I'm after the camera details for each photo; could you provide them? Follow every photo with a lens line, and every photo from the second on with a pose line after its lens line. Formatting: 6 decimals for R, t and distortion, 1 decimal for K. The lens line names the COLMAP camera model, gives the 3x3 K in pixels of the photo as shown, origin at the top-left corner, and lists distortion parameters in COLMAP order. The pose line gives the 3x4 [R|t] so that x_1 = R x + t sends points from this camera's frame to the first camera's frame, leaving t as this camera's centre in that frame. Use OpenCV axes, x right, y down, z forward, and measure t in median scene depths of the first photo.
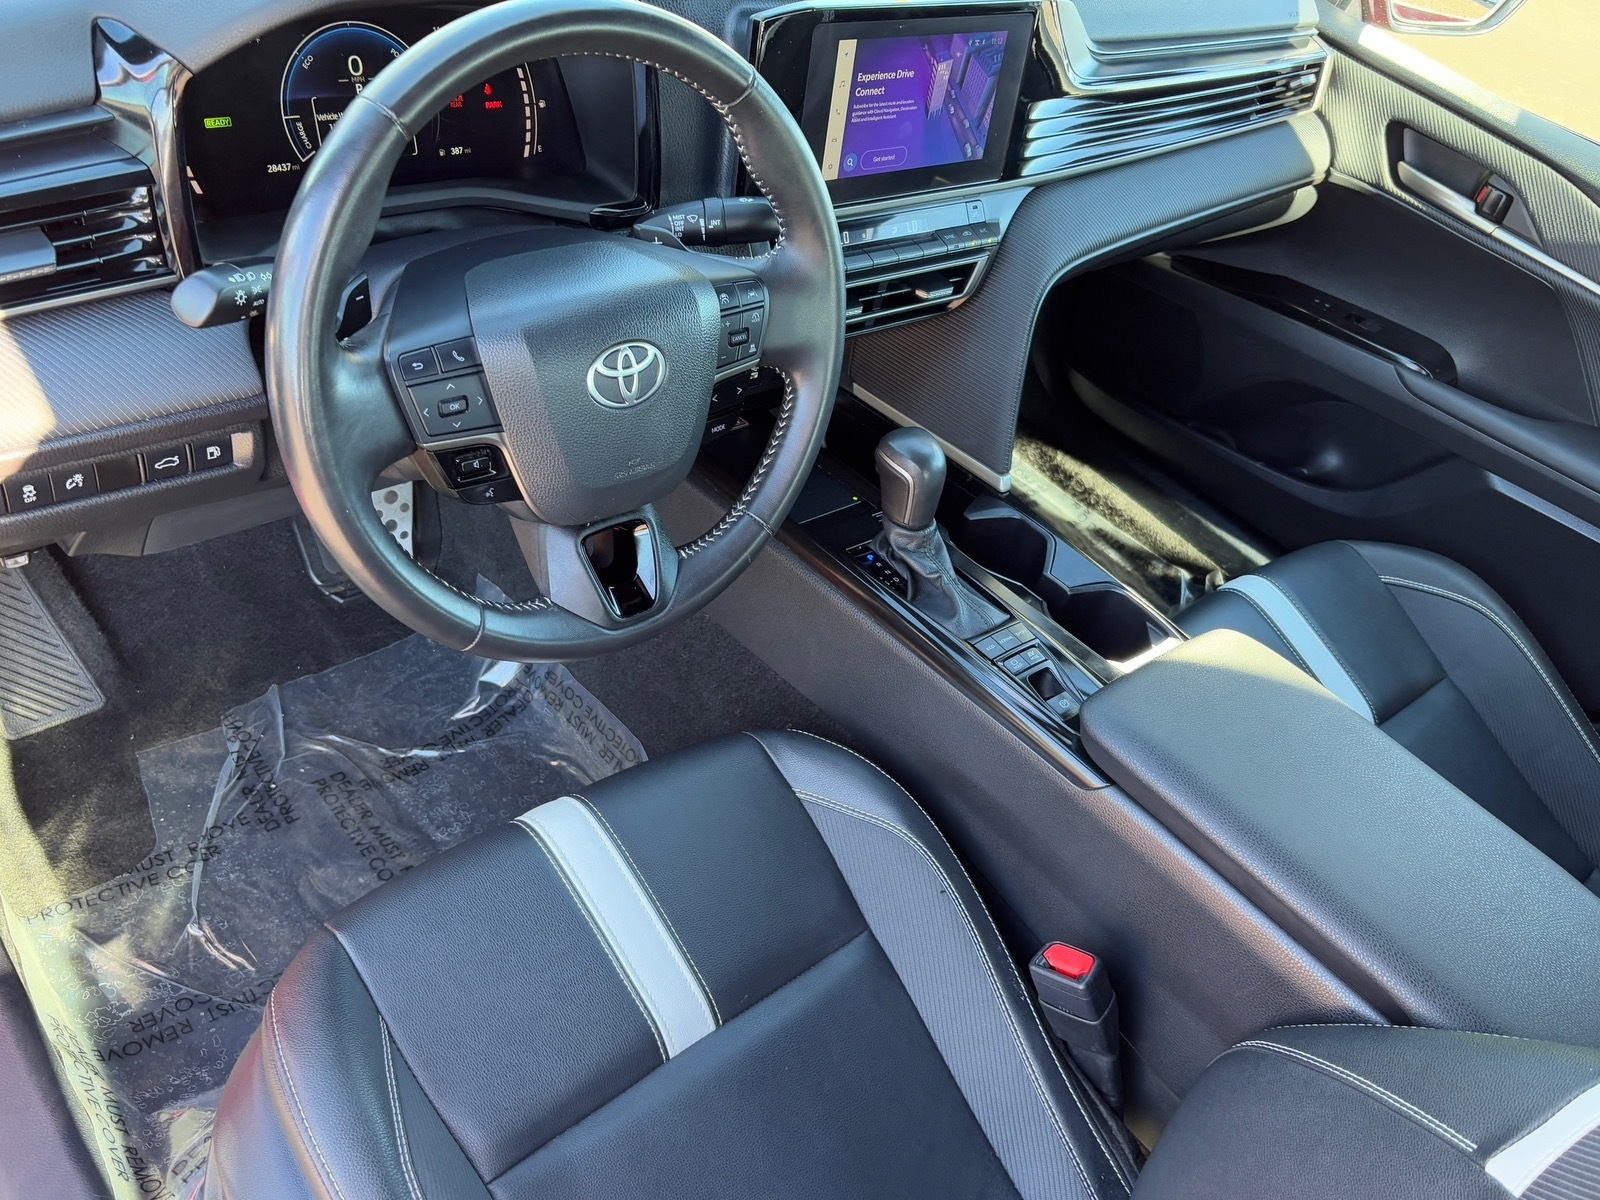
lens RADIAL K [[1327.6, 0, 806.7], [0, 1327.6, 608.1], [0, 0, 1]] dist [0.045909, -0.065069]
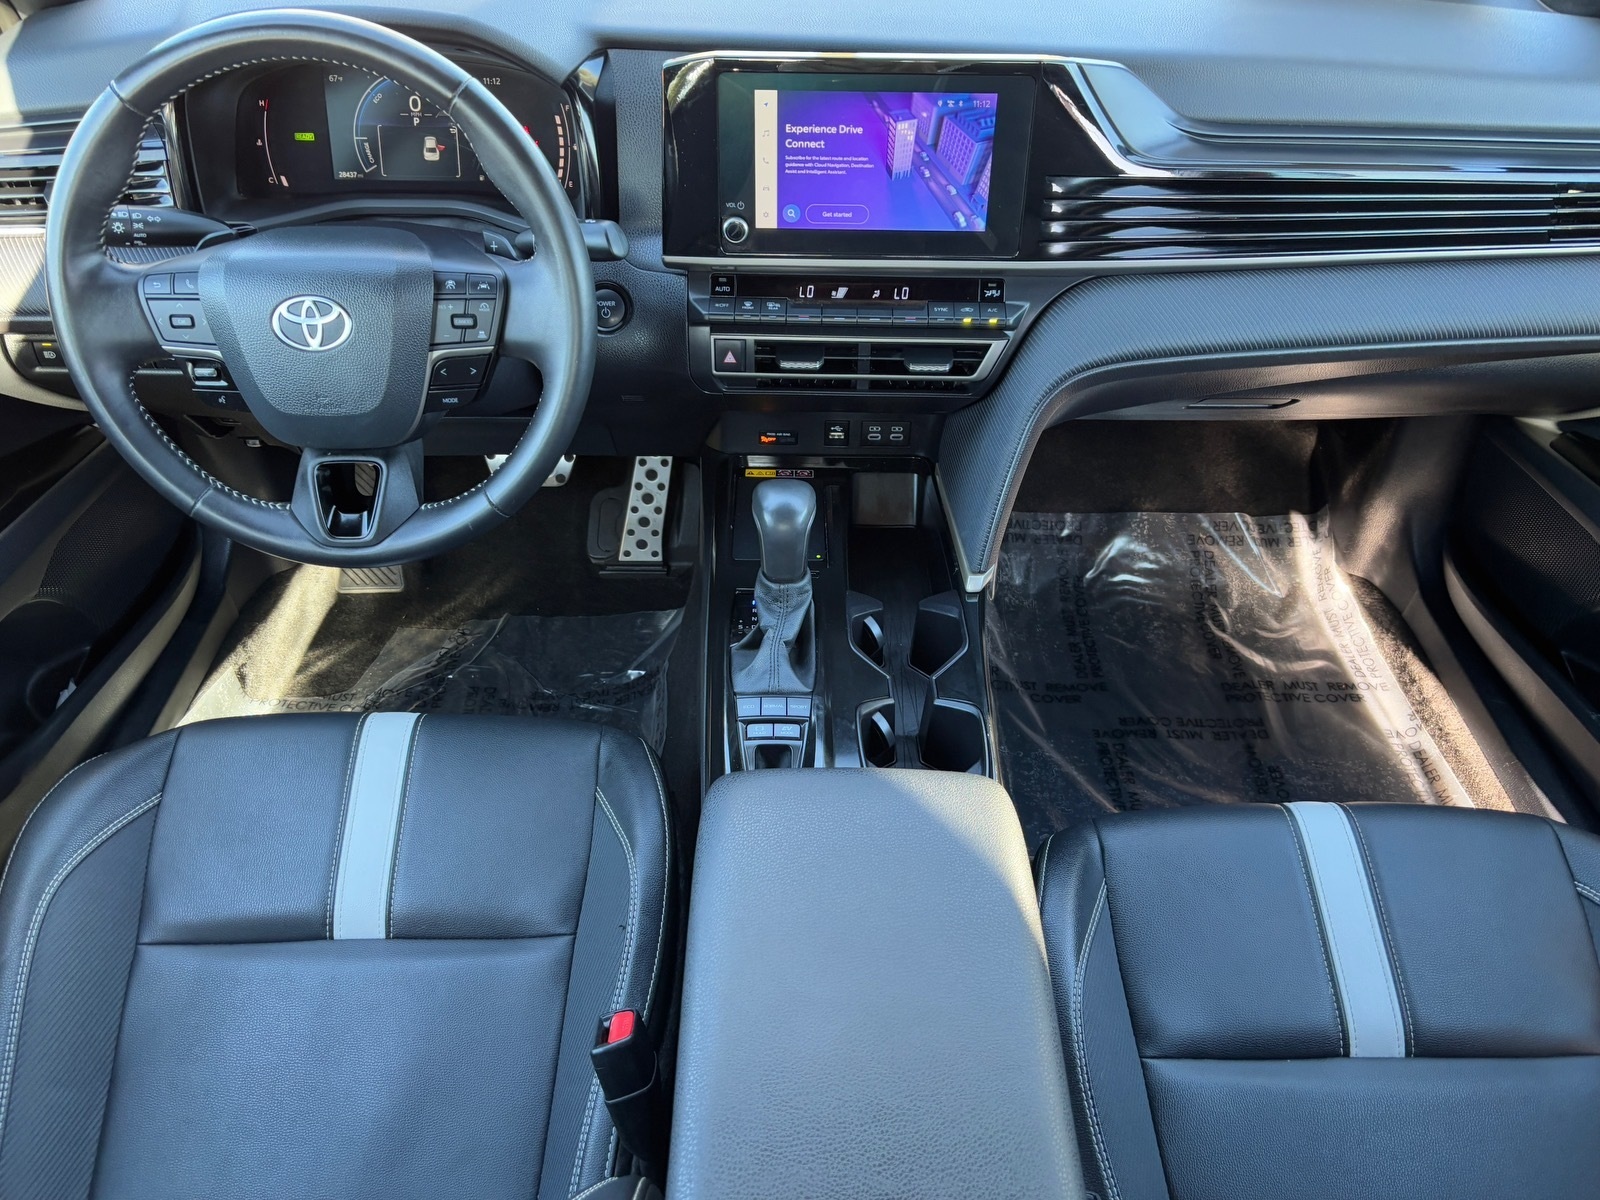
lens RADIAL K [[1224.1, 0, 798.5], [0, 1224.1, 610.8], [0, 0, 1]] dist [0.035386, -0.040804]
pose [[0.748118, 0.249517, -0.614867, 0.697534], [-0.308950, 0.951026, 0.010028, -0.056369], [0.587256, 0.182461, 0.788567, 0.319826]]
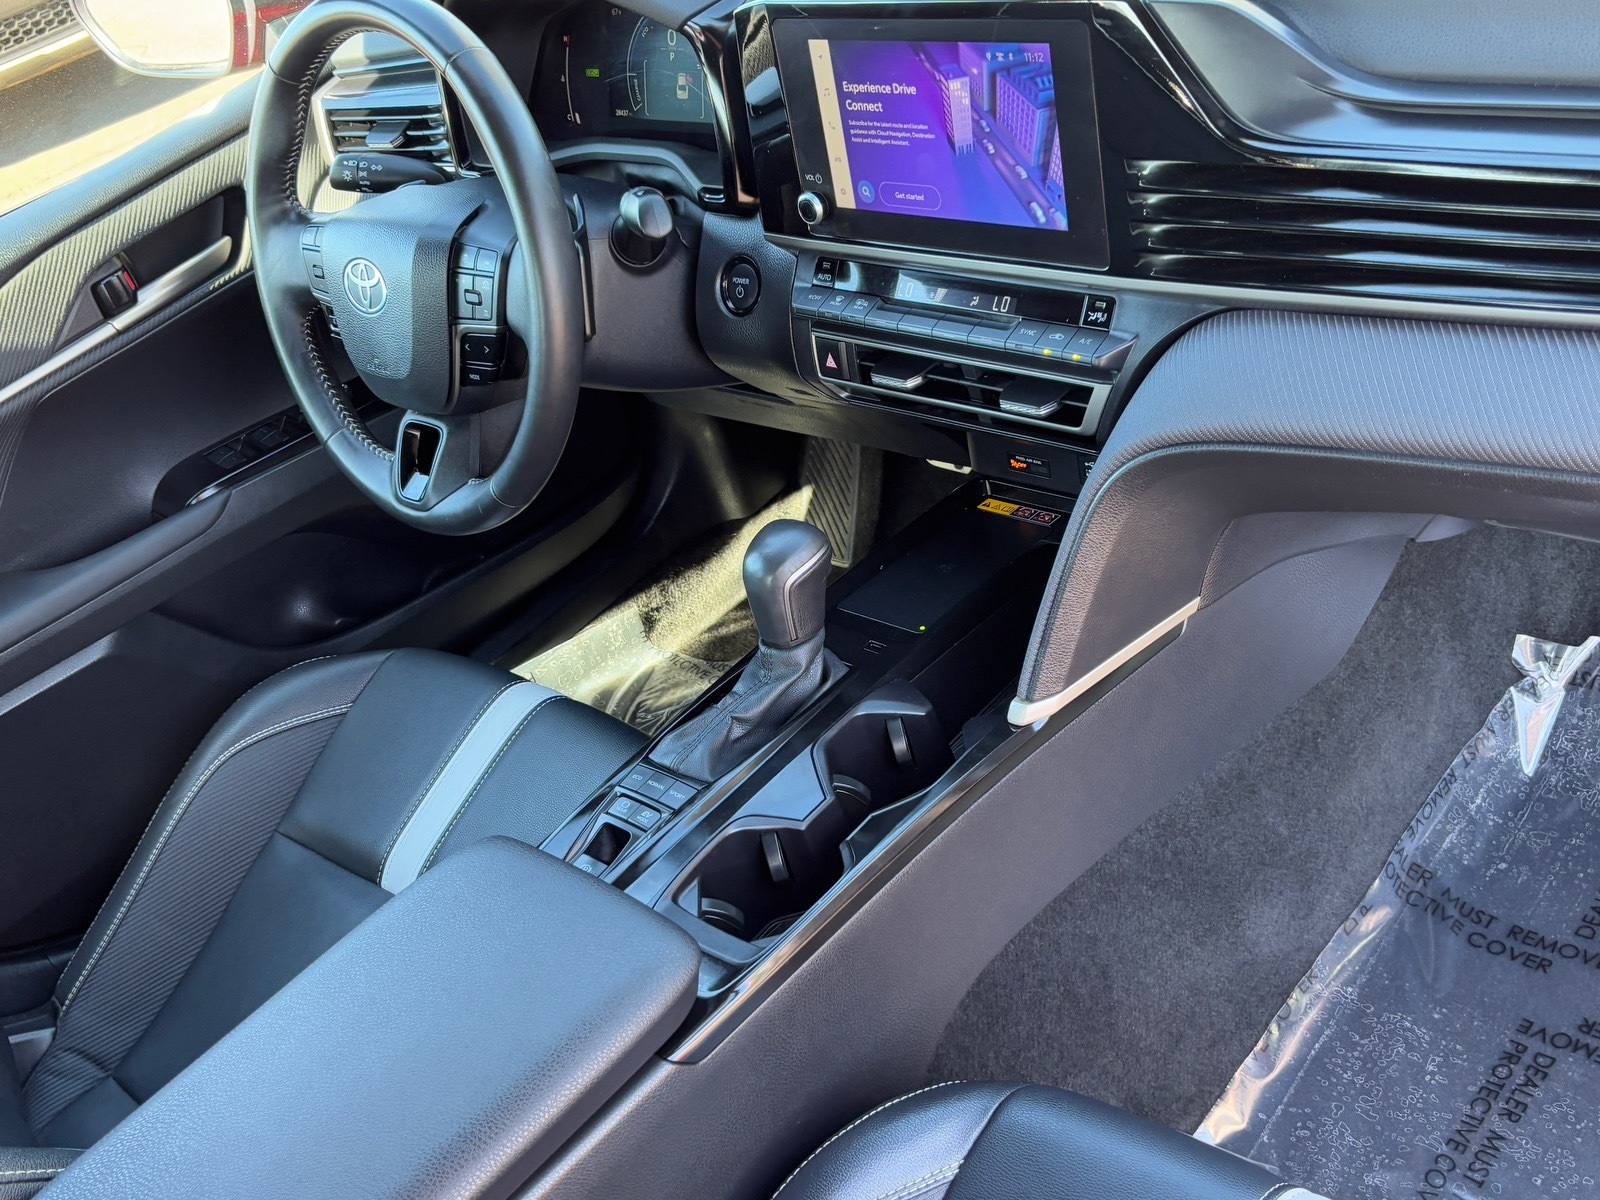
lens RADIAL K [[1661.7, 0, 824.1], [0, 1661.7, 626.6], [0, 0, 1]] dist [0.045082, 0.000000]
pose [[0.075299, 0.375796, -0.923638, 1.059853], [-0.412458, 0.855053, 0.314265, -0.418348], [0.907859, 0.357298, 0.219385, 0.859571]]
